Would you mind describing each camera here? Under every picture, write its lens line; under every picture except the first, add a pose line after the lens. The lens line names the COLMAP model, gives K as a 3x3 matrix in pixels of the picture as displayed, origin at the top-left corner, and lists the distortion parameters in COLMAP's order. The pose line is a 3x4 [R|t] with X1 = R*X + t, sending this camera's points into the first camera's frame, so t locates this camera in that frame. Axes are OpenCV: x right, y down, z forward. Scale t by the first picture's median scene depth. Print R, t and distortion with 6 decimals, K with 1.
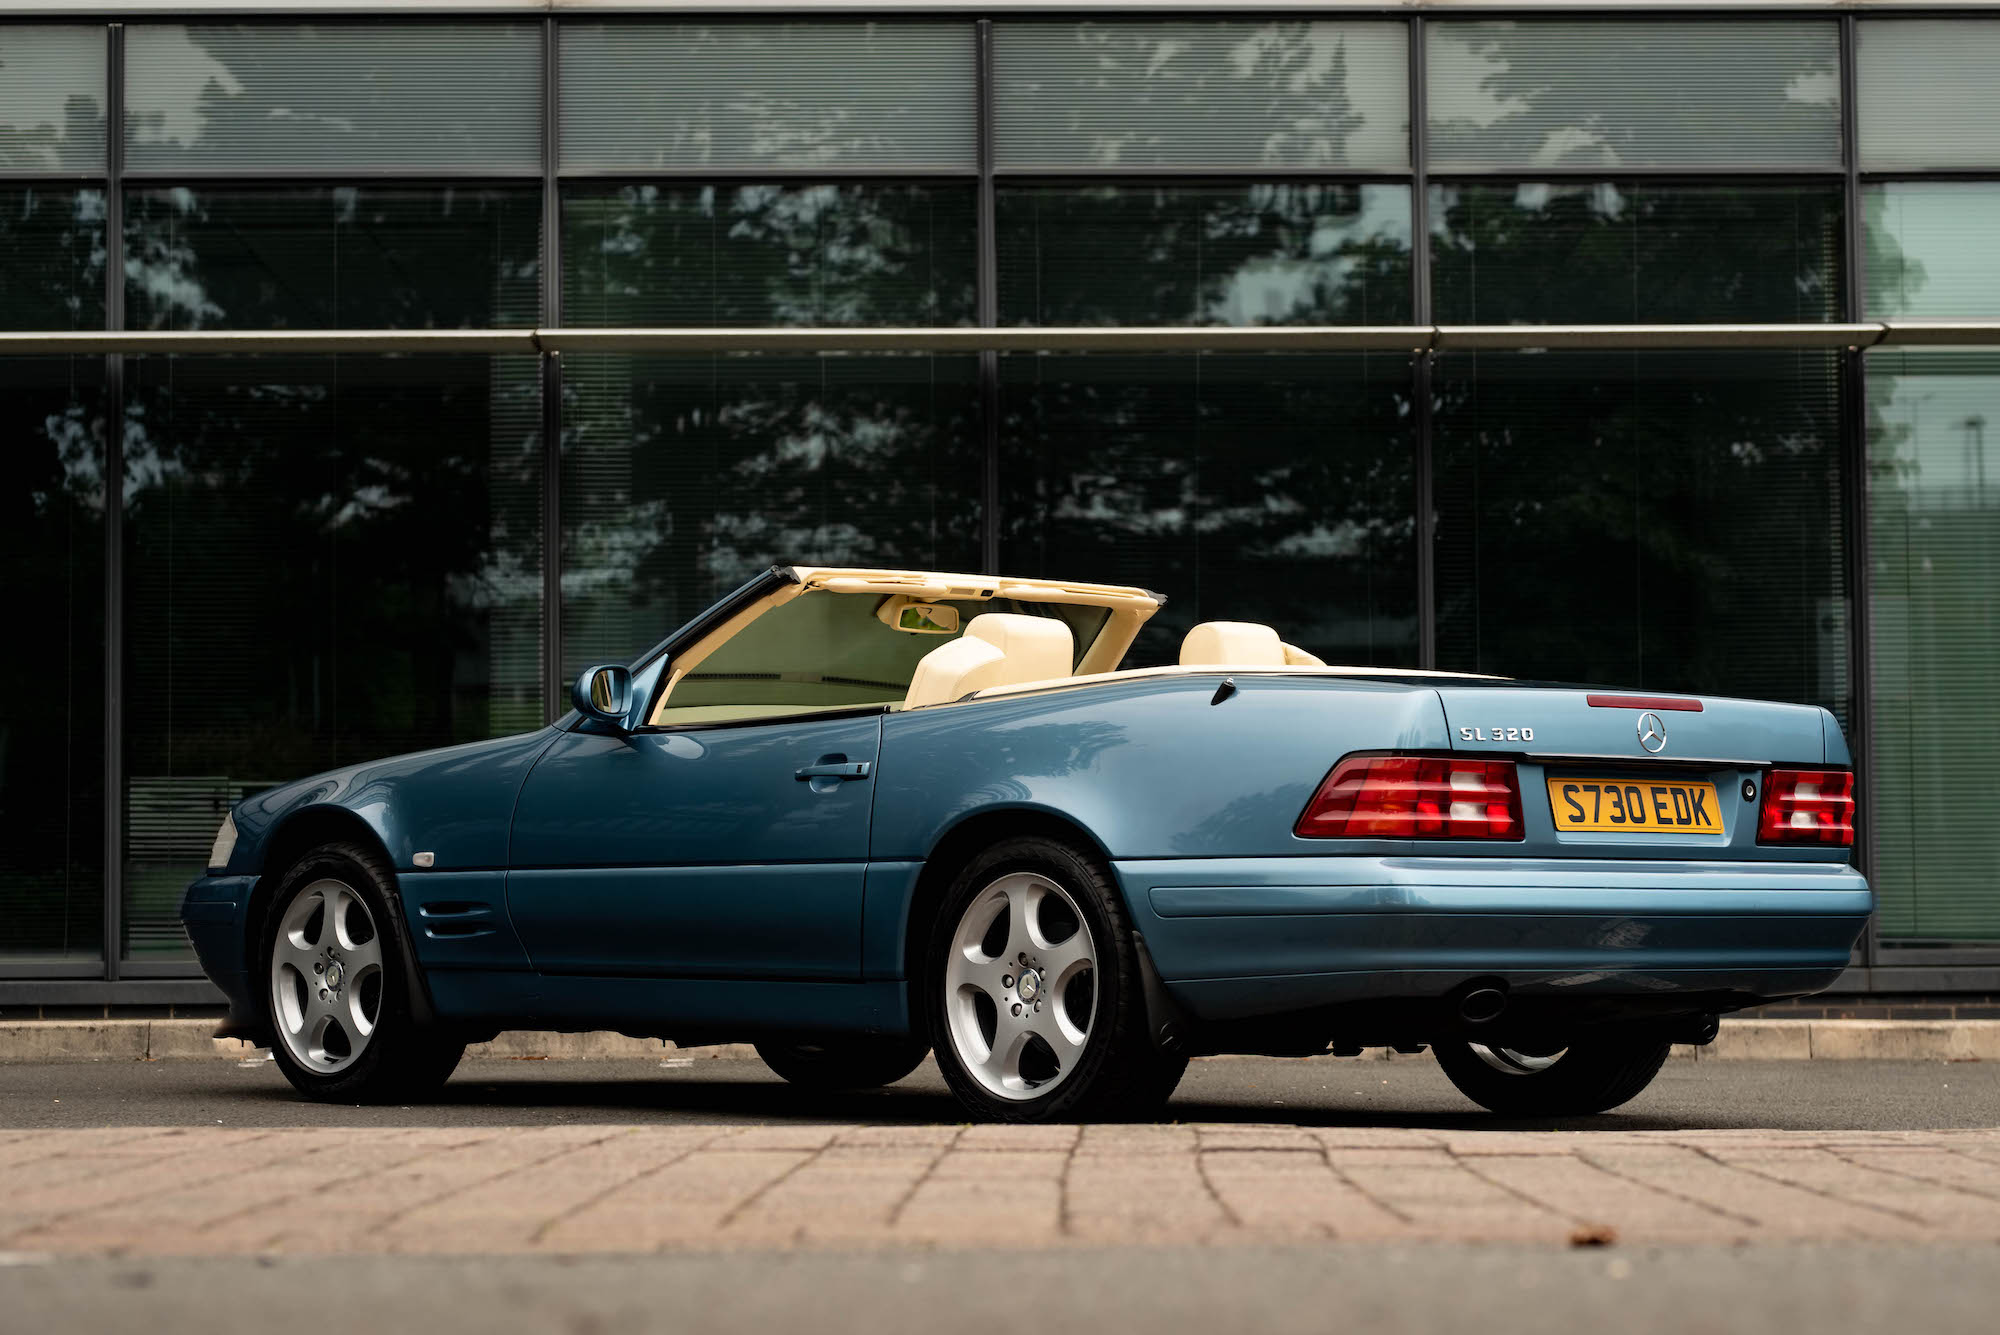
lens RADIAL K [[5262.6, 0, 1088.8], [0, 5262.6, 668.9], [0, 0, 1]] dist [-0.000733, -0.512006]
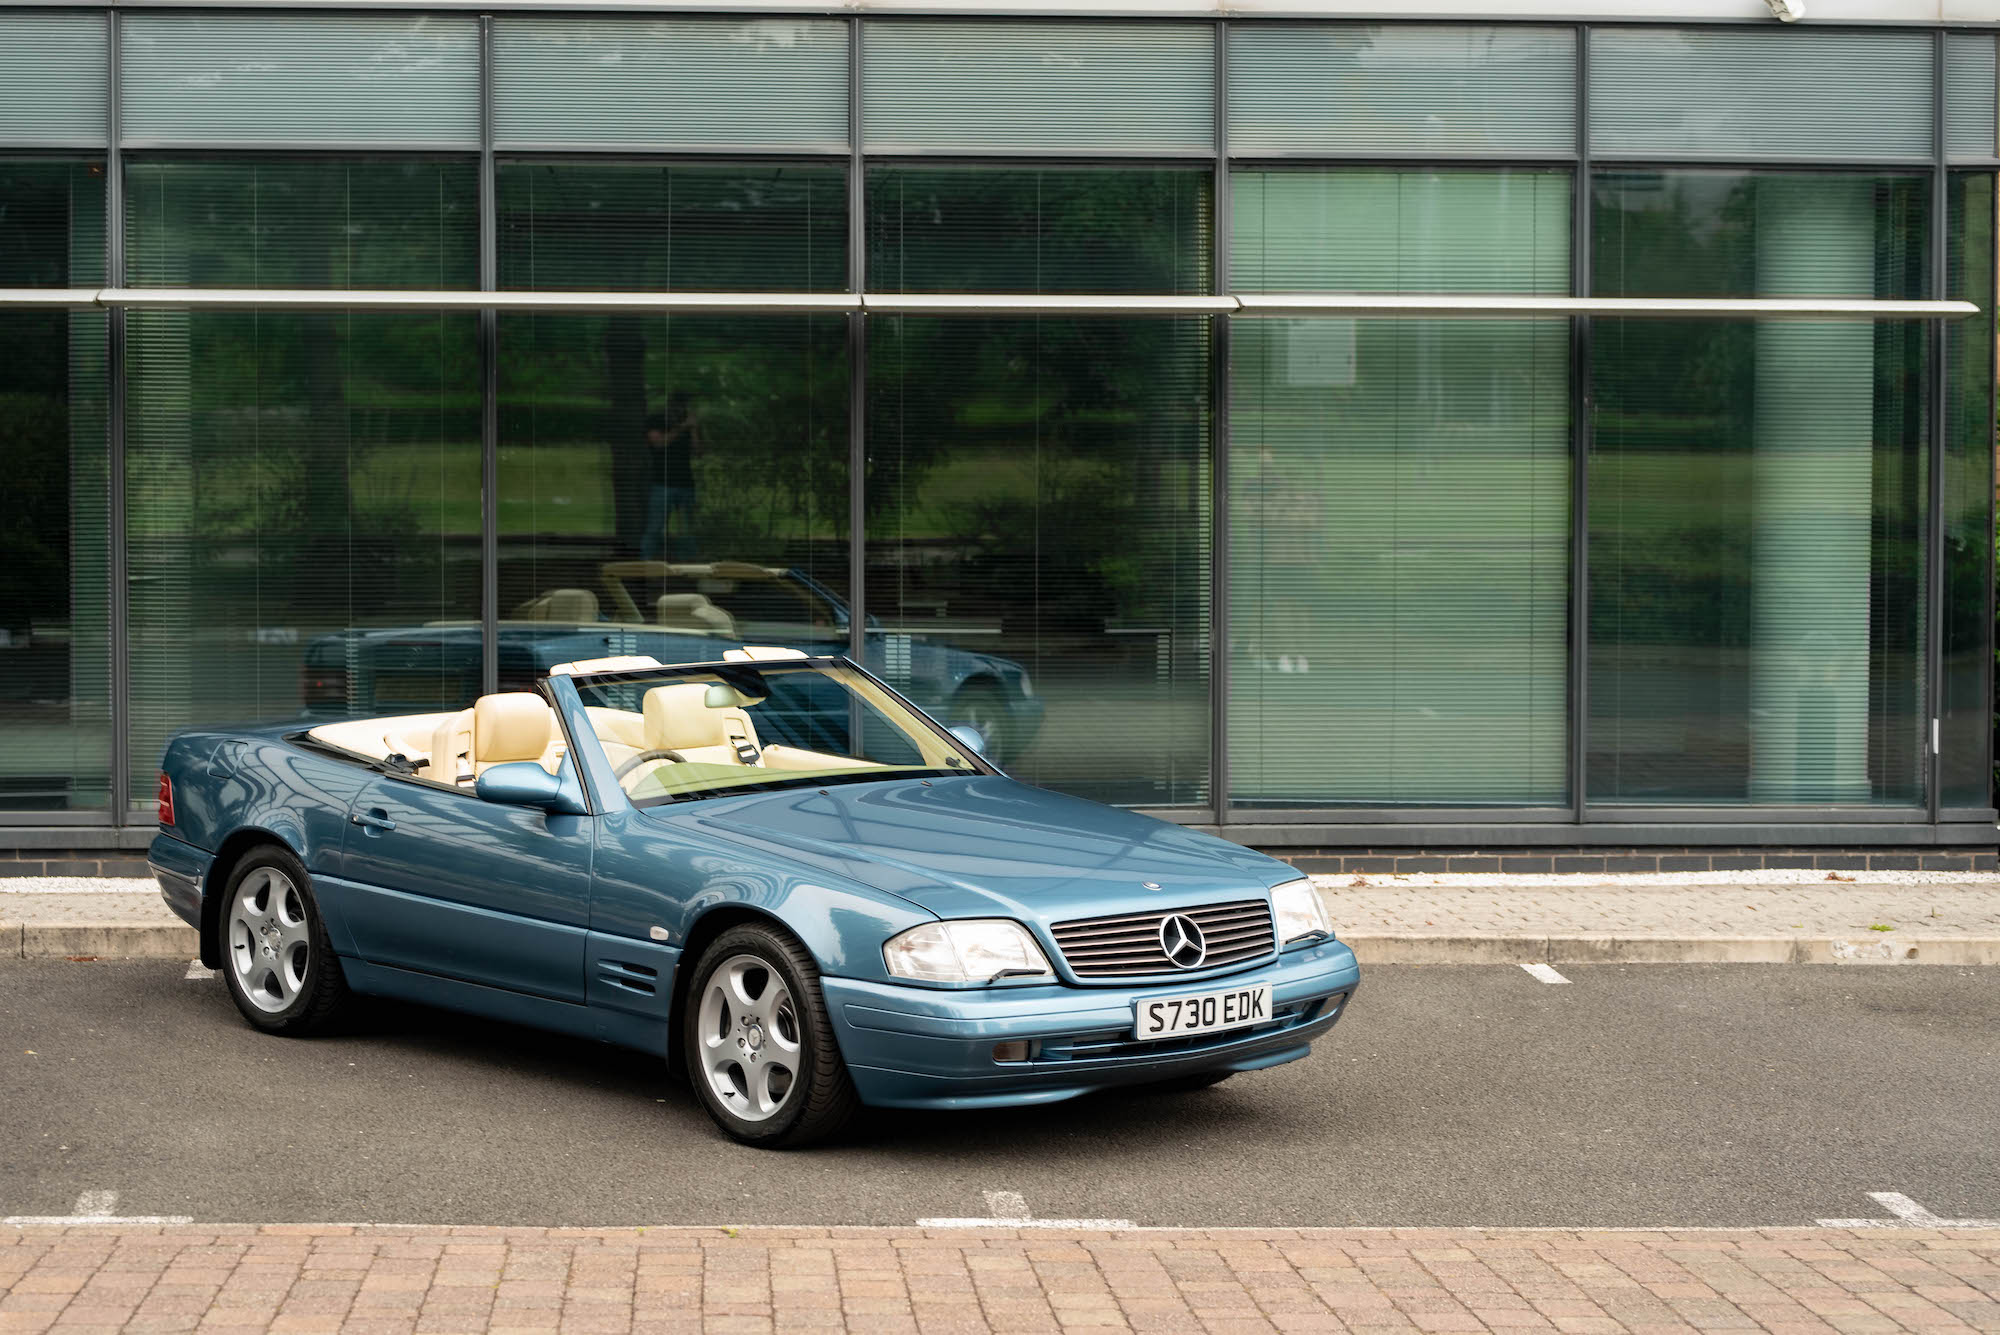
lens RADIAL K [[4732.1, 0, 1000.0], [0, 4732.1, 667.5], [0, 0, 1]] dist [0.046822, -1.067955]
pose [[0.998566, 0.007952, 0.052946, 0.039628], [-0.014496, 0.992128, 0.124383, -0.112171], [-0.051540, -0.124972, 0.990821, -0.067698]]
